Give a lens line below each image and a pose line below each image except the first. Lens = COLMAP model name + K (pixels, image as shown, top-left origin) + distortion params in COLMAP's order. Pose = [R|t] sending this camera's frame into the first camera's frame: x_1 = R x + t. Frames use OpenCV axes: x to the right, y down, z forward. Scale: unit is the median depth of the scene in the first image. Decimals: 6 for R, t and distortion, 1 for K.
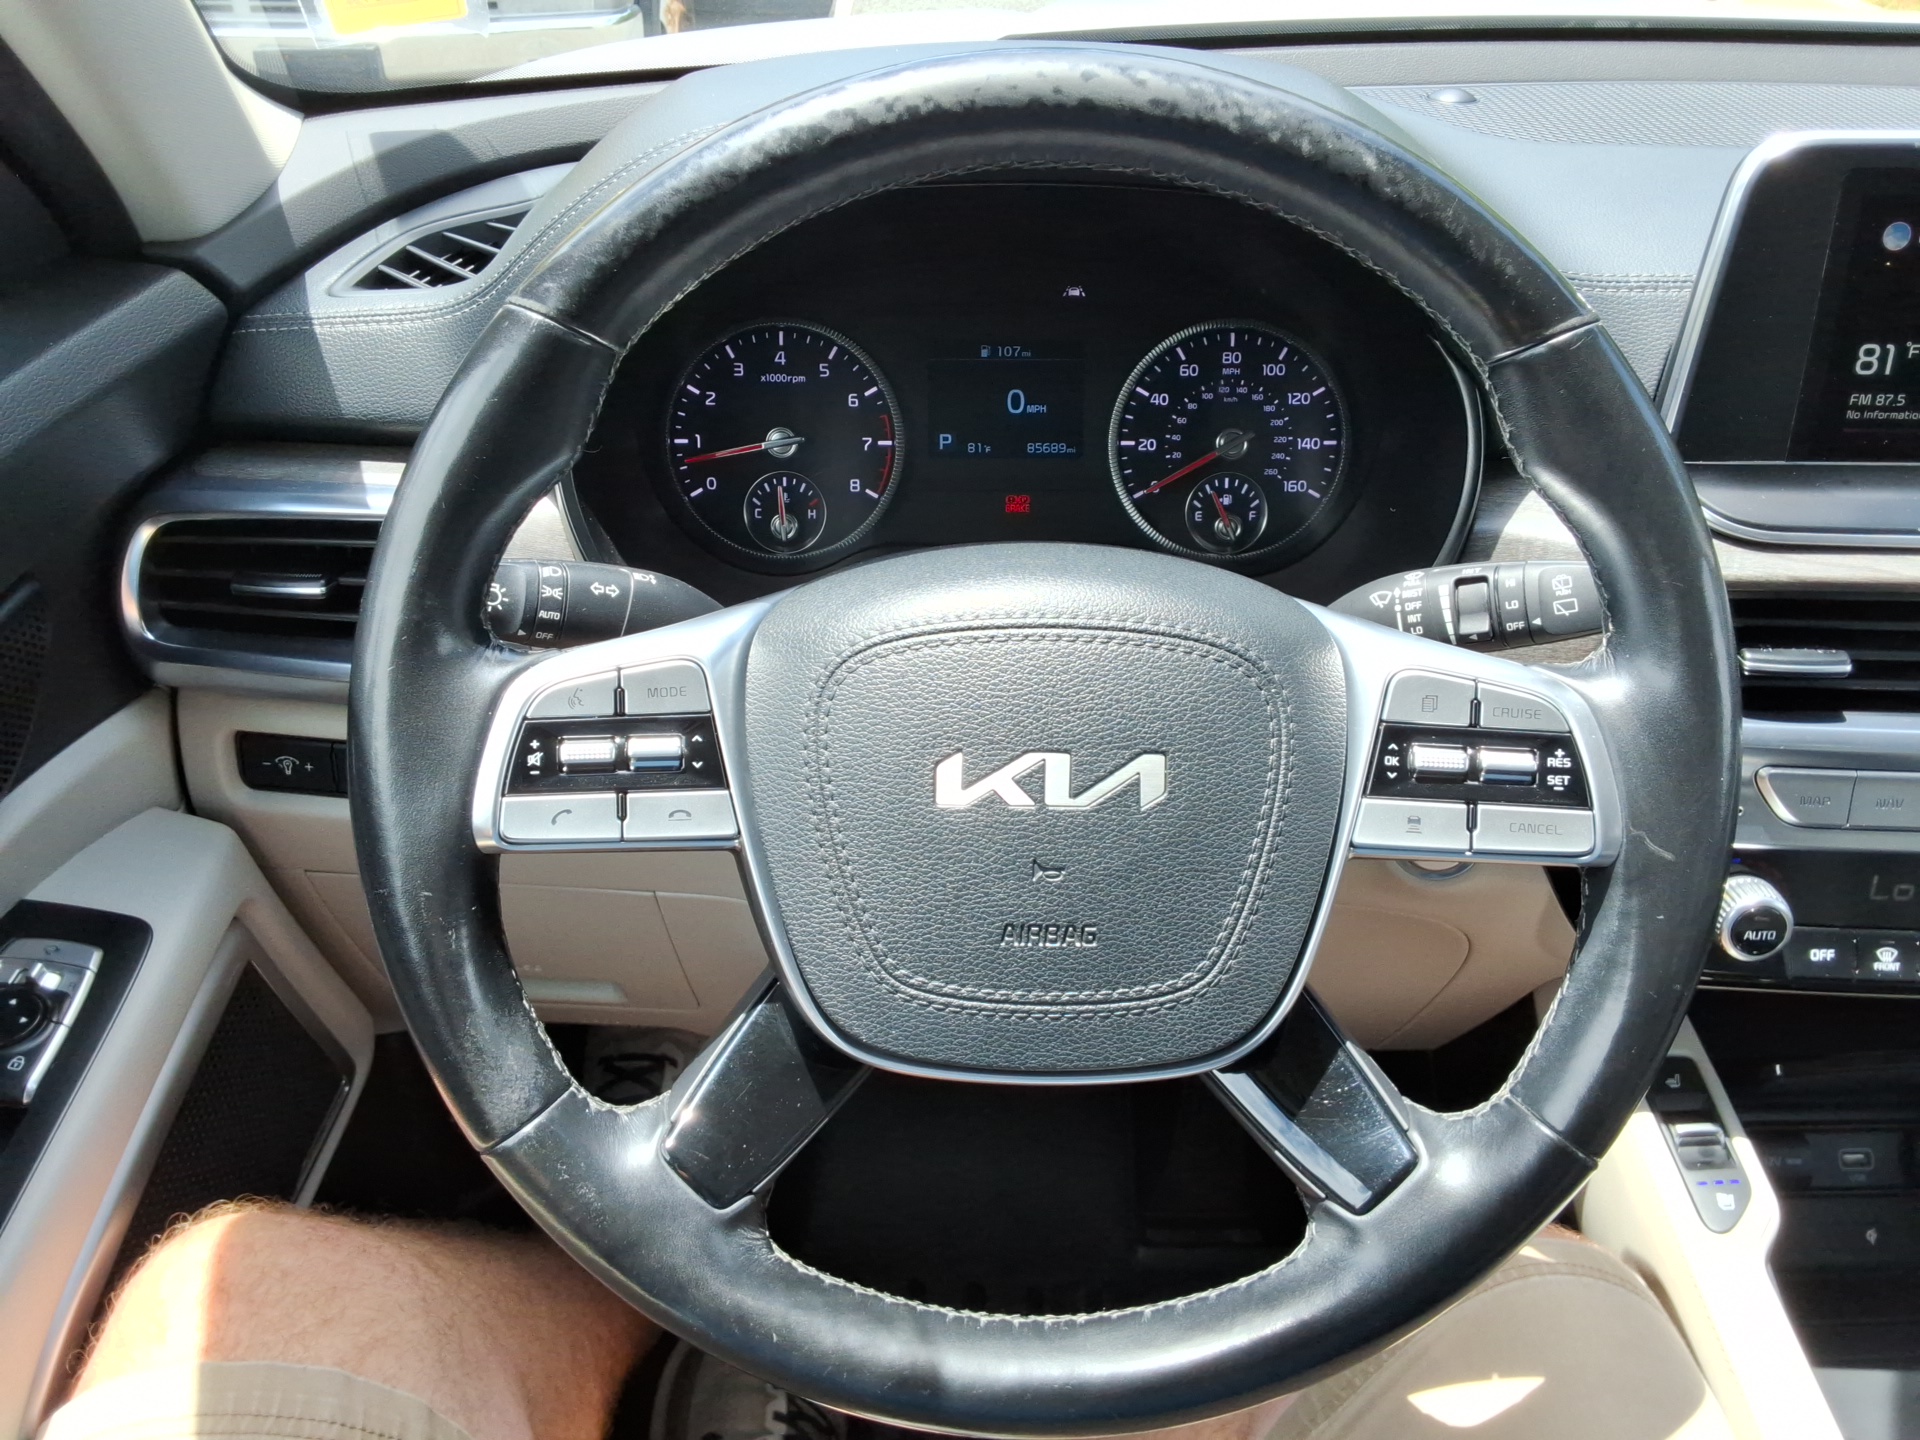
lens RADIAL K [[1550.9, 0, 973.2], [0, 1550.9, 699.8], [0, 0, 1]] dist [0.111519, -0.172736]
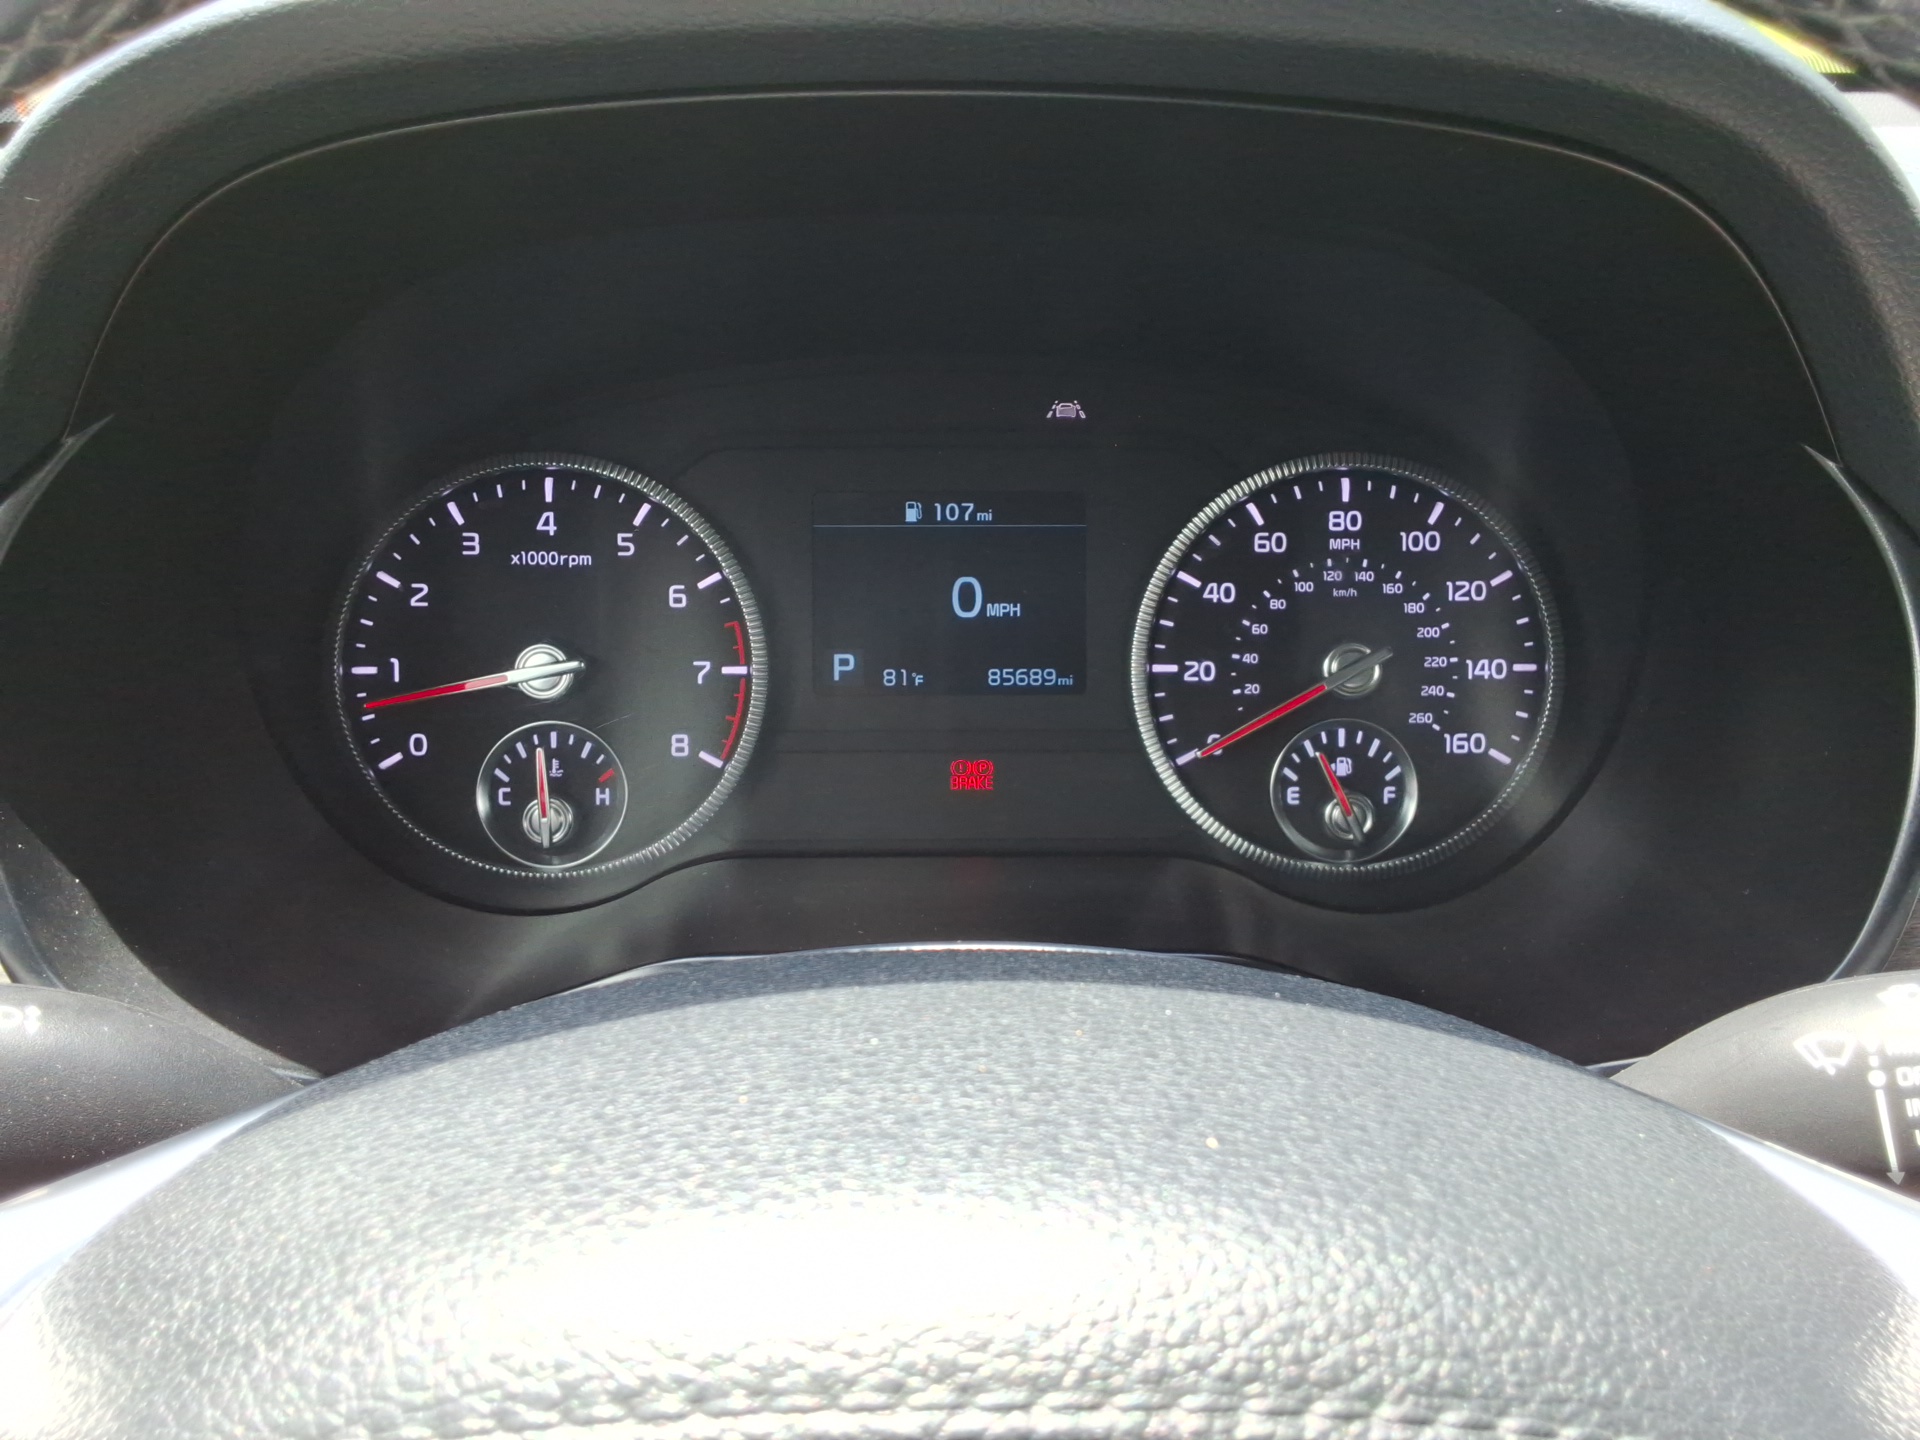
lens RADIAL K [[1550.9, 0, 972.1], [0, 1550.9, 703.7], [0, 0, 1]] dist [0.111519, -0.172736]
pose [[0.999982, -0.005487, 0.002224, 0.028264], [0.005735, 0.991054, -0.133336, -0.078293], [-0.001473, 0.133347, 0.991068, 0.448182]]
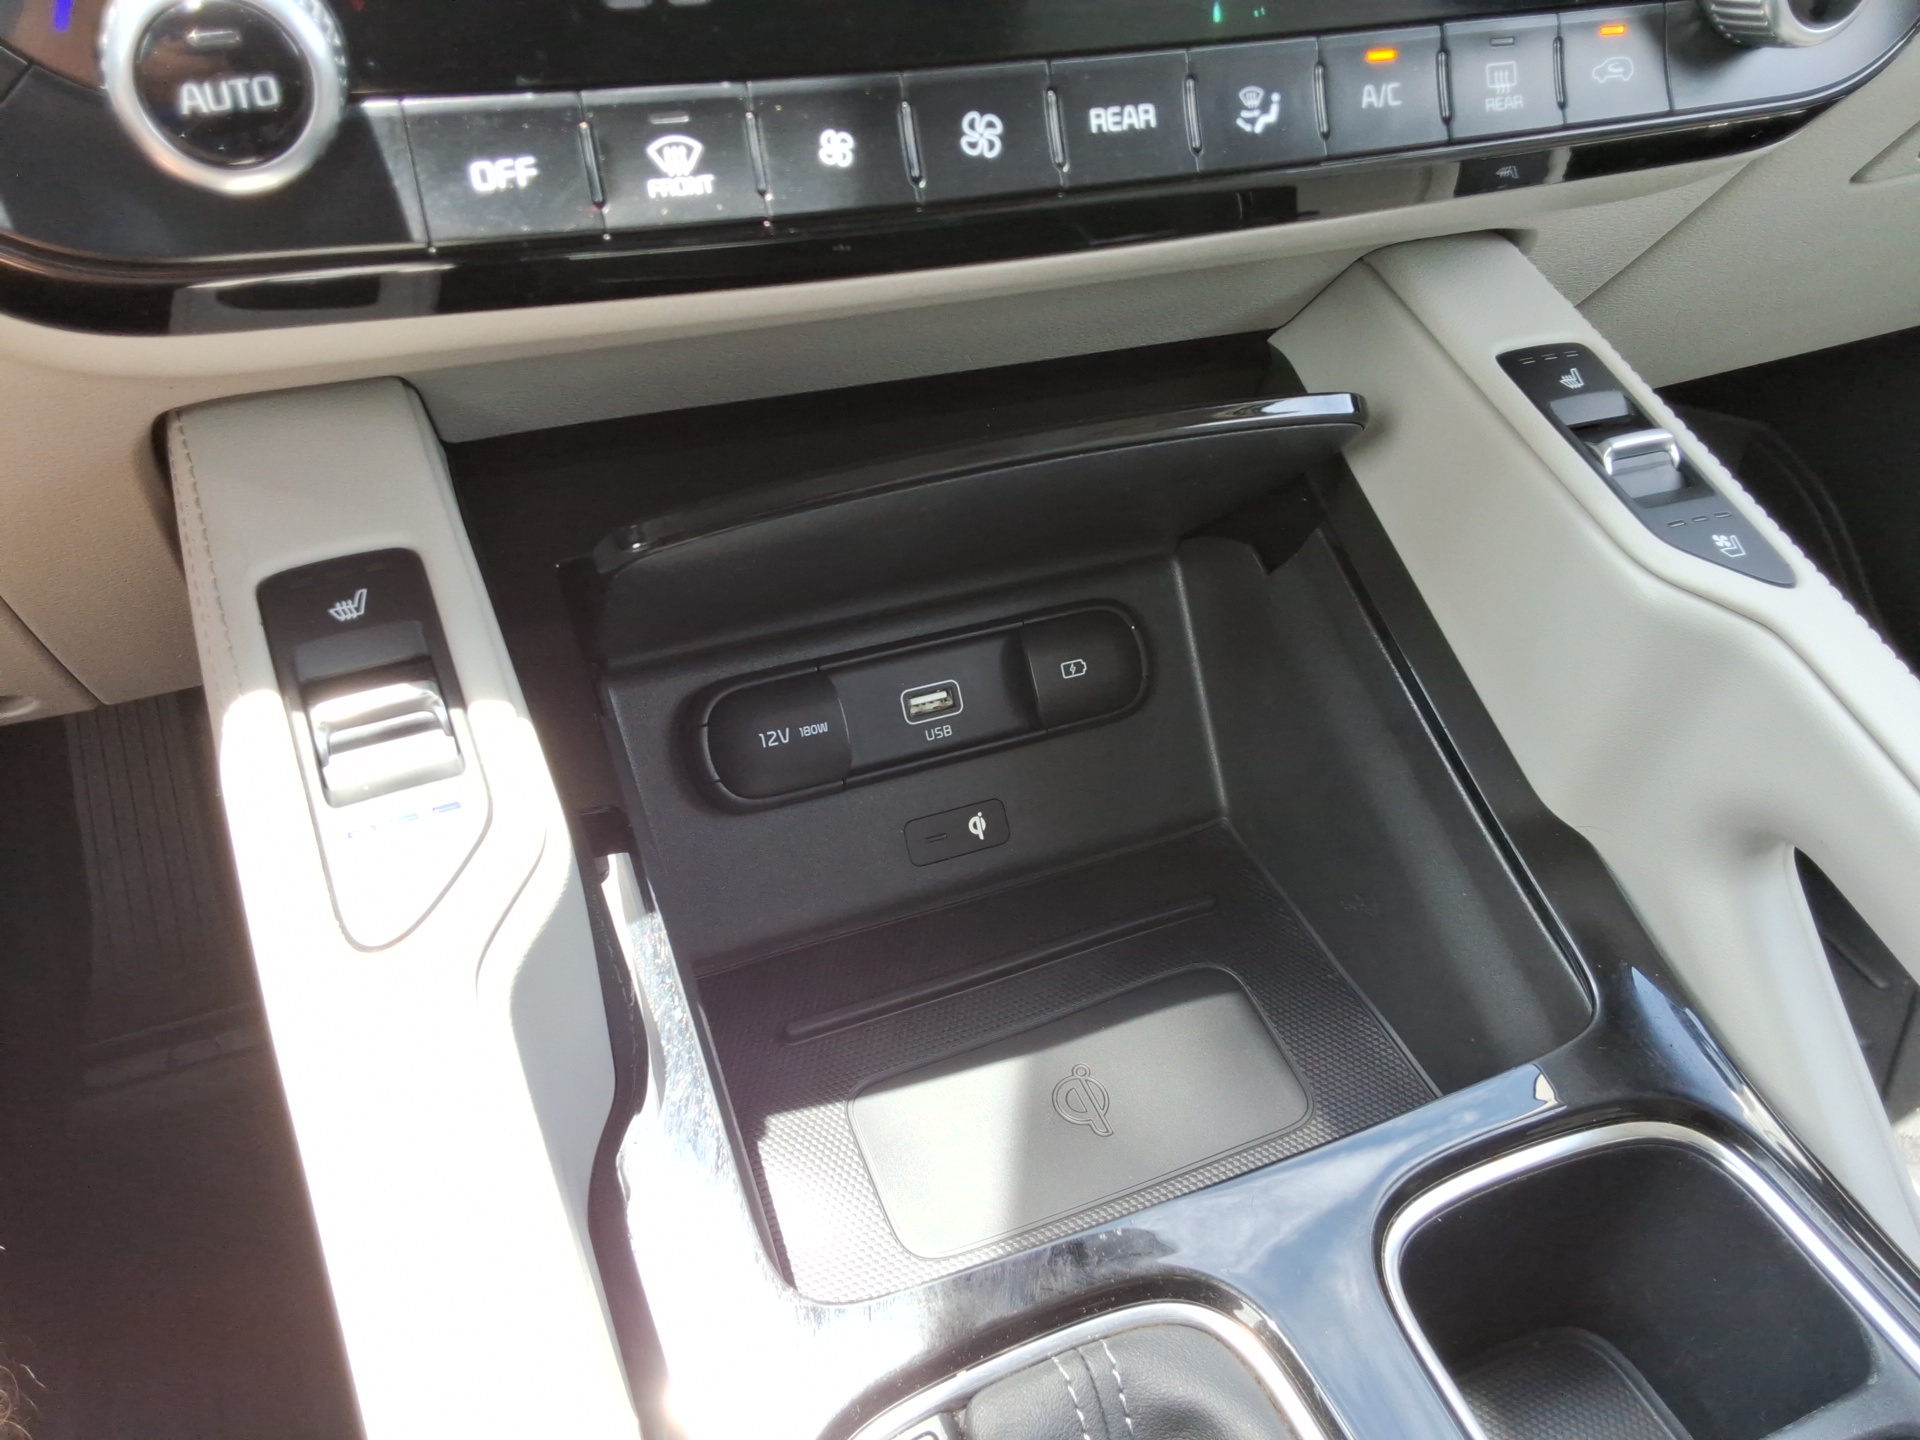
lens RADIAL K [[1550.9, 0, 975.0], [0, 1550.9, 705.5], [0, 0, 1]] dist [0.111519, -0.172736]
pose [[0.922595, -0.216659, 0.319181, 0.439895], [0.152143, 0.964679, 0.215052, 0.194722], [-0.354500, -0.149845, 0.922971, 0.535148]]
